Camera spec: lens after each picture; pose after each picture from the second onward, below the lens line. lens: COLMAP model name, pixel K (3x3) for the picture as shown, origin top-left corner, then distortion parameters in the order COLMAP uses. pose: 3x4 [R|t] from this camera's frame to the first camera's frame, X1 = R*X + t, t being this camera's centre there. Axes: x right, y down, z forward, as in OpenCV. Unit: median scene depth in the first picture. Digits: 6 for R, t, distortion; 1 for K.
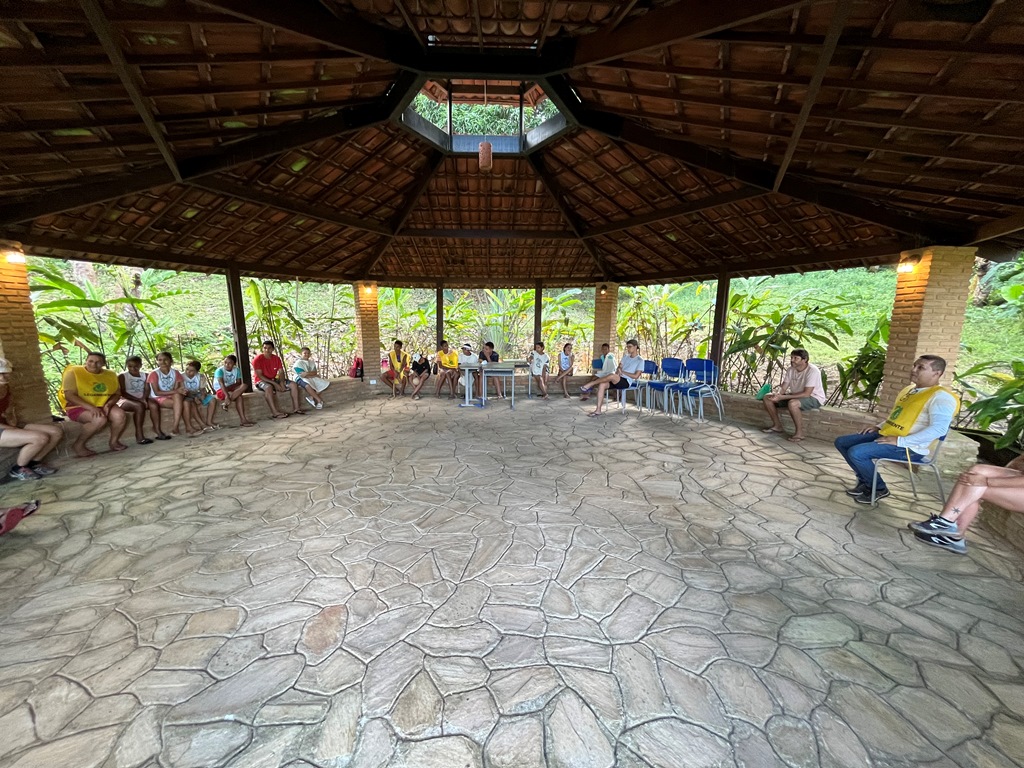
lens RADIAL K [[415.9, 0, 509.6], [0, 415.9, 384.0], [0, 0, 1]] dist [-0.003546, 0.000656]
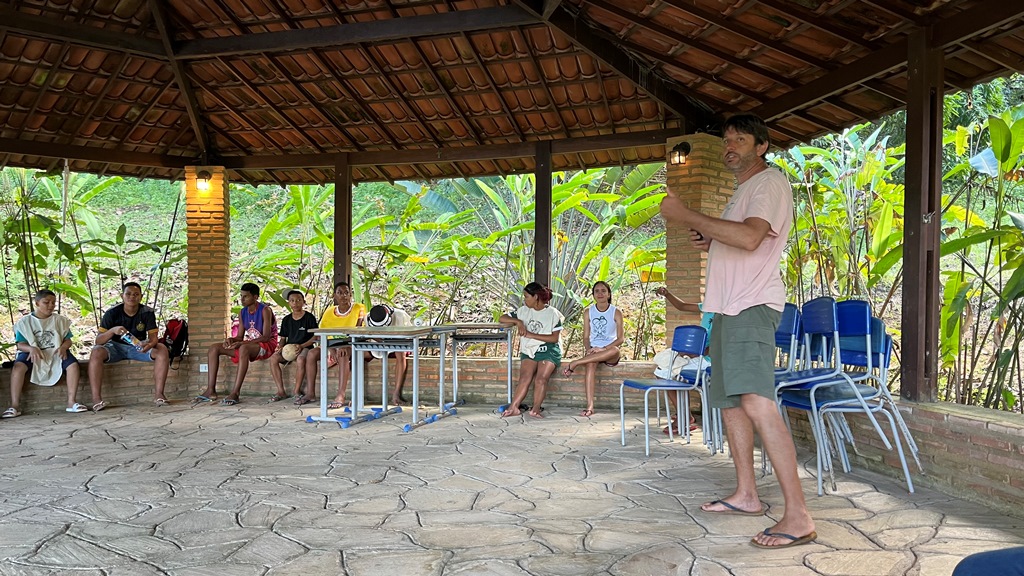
lens RADIAL K [[777.9, 0, 522.8], [0, 777.9, 291.4], [0, 0, 1]] dist [0.046889, -0.044592]
pose [[0.945925, -0.011107, -0.324194, 0.557559], [-0.039917, 0.987832, -0.150313, 0.051450], [0.321919, 0.155126, 0.933972, 0.426117]]
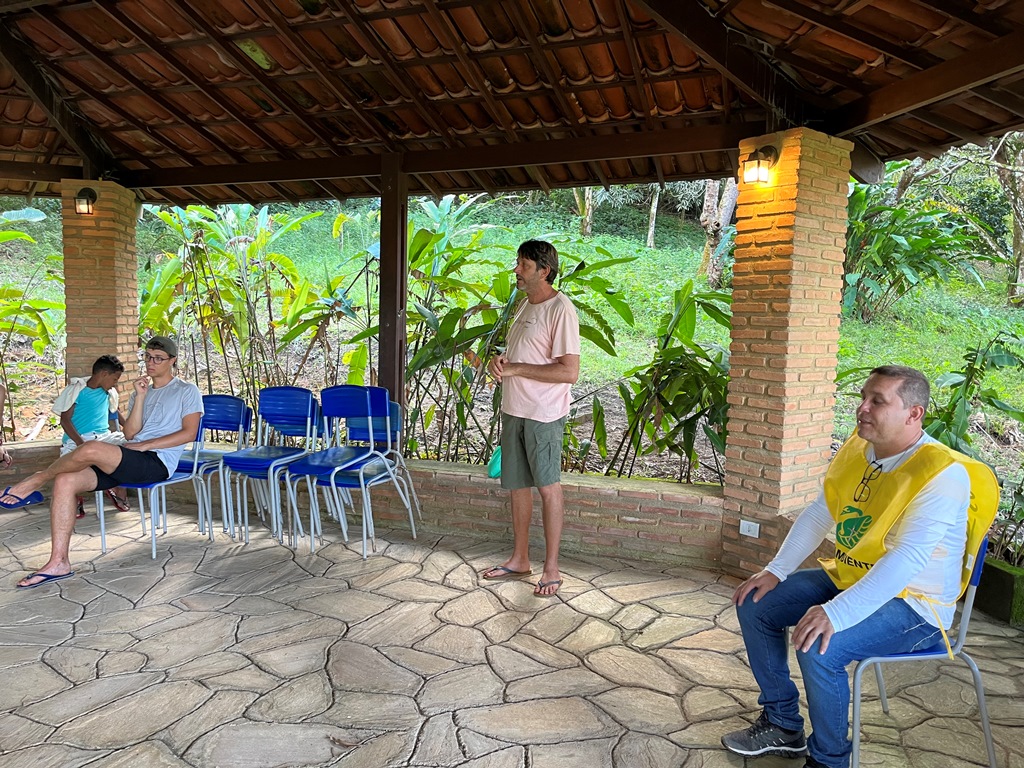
lens RADIAL K [[777.6, 0, 509.8], [0, 777.6, 387.6], [0, 0, 1]] dist [0.073355, -0.097444]
pose [[0.806174, -0.048562, 0.589682, 0.193642], [0.079539, 0.996475, -0.026678, -0.037183], [-0.586308, 0.068410, 0.807195, 0.437426]]
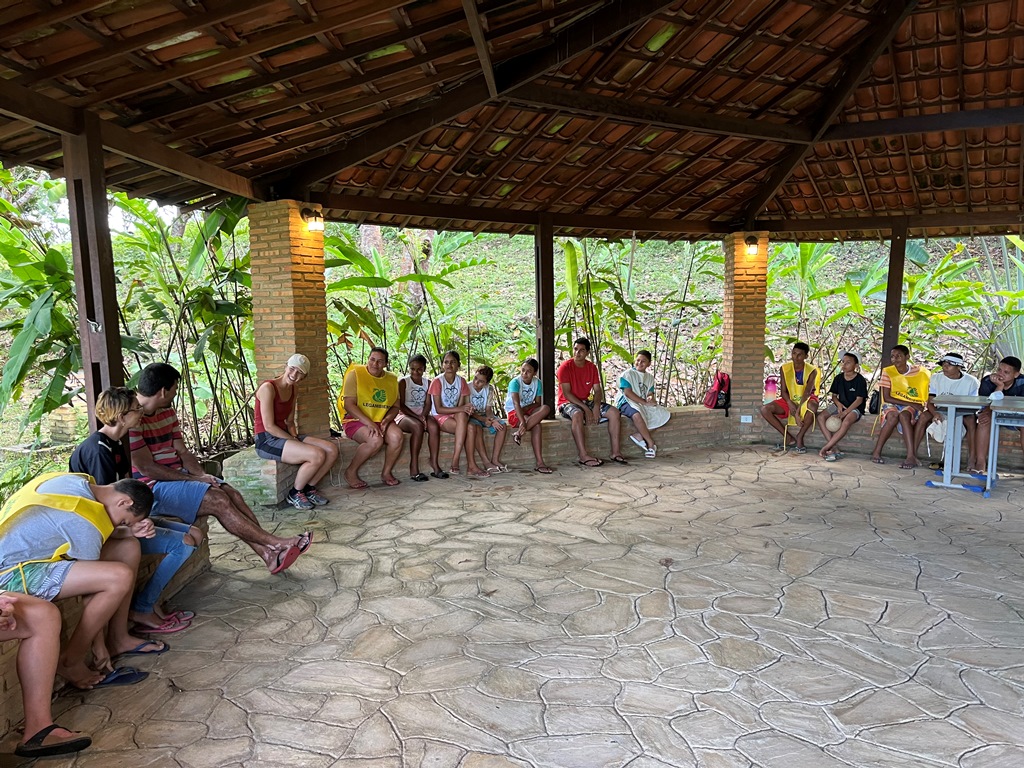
lens RADIAL K [[777.6, 0, 517.2], [0, 777.6, 393.0], [0, 0, 1]] dist [0.073355, -0.097444]
pose [[0.827906, 0.061016, -0.557538, -0.022424], [-0.084333, 0.996306, -0.016194, 0.004991], [0.554490, 0.060426, 0.829994, -0.004345]]
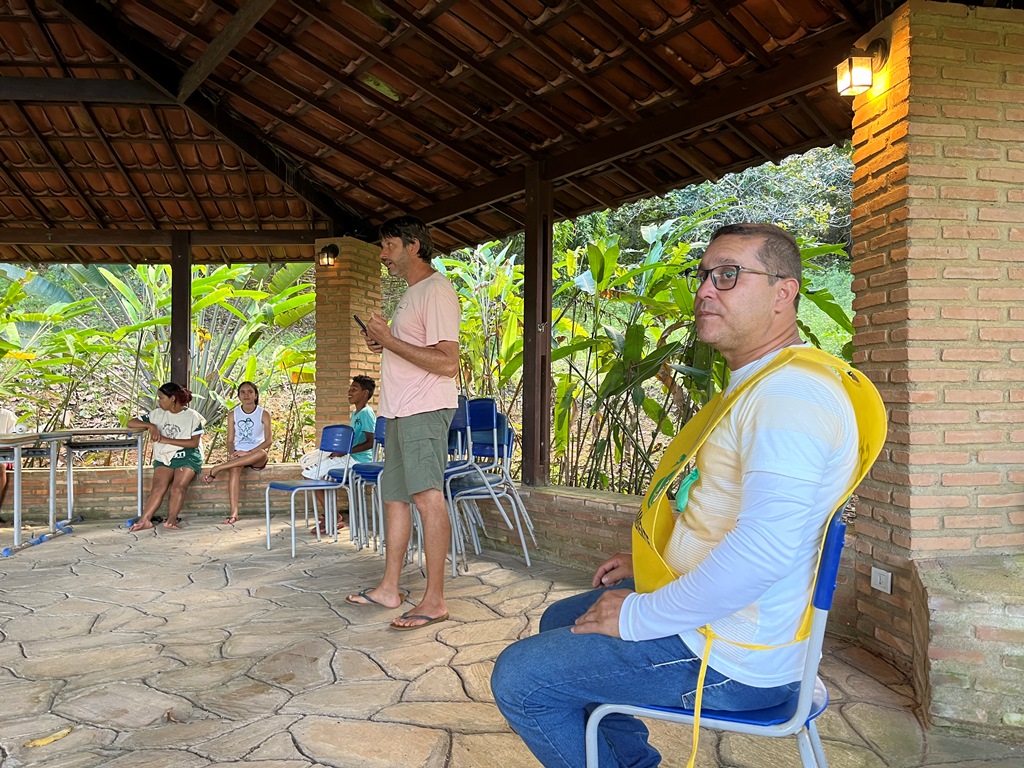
lens RADIAL K [[777.6, 0, 511.3], [0, 777.6, 384.7], [0, 0, 1]] dist [0.073355, -0.097444]
pose [[0.995703, -0.013194, 0.091655, 0.568989], [0.028159, 0.986066, -0.163957, 0.057601], [-0.088215, 0.165833, 0.982200, 0.406020]]
